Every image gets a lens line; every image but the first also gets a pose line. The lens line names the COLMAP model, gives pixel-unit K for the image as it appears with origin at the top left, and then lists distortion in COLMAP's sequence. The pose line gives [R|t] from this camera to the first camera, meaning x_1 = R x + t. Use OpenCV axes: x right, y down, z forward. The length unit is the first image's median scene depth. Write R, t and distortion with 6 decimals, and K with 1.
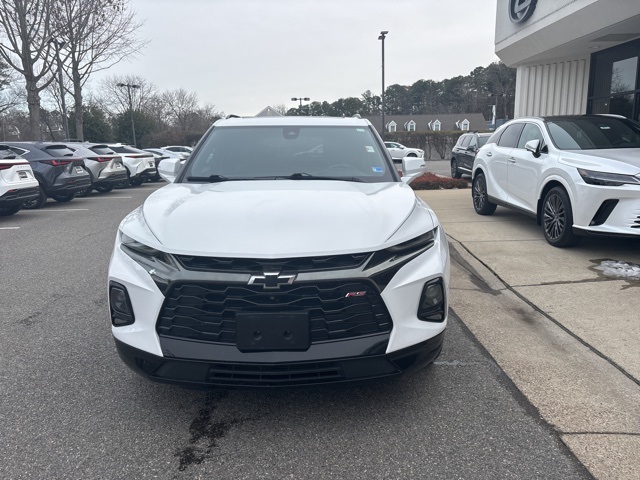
lens RADIAL K [[482.6, 0, 326.2], [0, 482.6, 239.1], [0, 0, 1]] dist [0.043541, -0.043609]
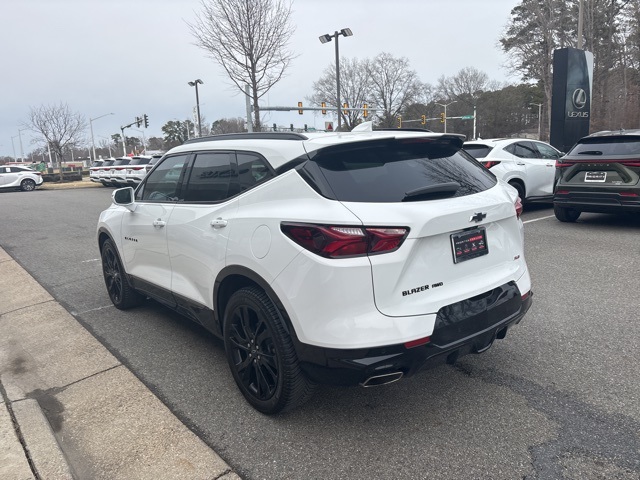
lens RADIAL K [[482.6, 0, 323.3], [0, 482.6, 239.3], [0, 0, 1]] dist [0.043541, -0.043609]
pose [[-0.787347, 0.162761, -0.594637, 0.675501], [-0.054845, 0.942206, 0.330514, -0.609659], [0.614066, 0.292843, -0.732917, 2.880169]]
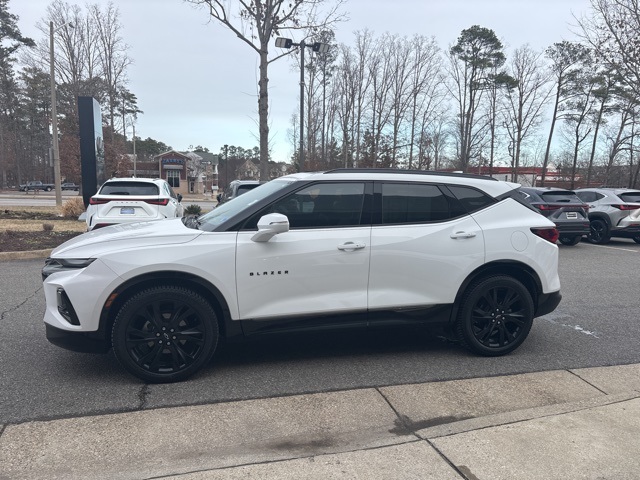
lens RADIAL K [[482.6, 0, 320.1], [0, 482.6, 238.2], [0, 0, 1]] dist [0.043541, -0.043609]
pose [[0.240990, 0.122635, -0.962748, 1.539903], [-0.205569, 0.975927, 0.072857, -0.283067], [0.948507, 0.180353, 0.260399, 1.135363]]
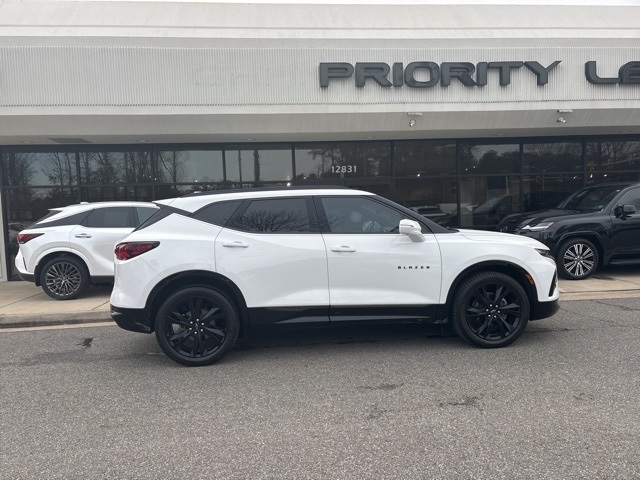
lens RADIAL K [[482.6, 0, 317.3], [0, 482.6, 244.2], [0, 0, 1]] dist [0.043541, -0.043609]
pose [[-0.072993, -0.028014, 0.996939, -2.034412], [0.225231, 0.973318, 0.043841, -0.279006], [-0.971567, 0.227742, -0.064736, 1.765529]]
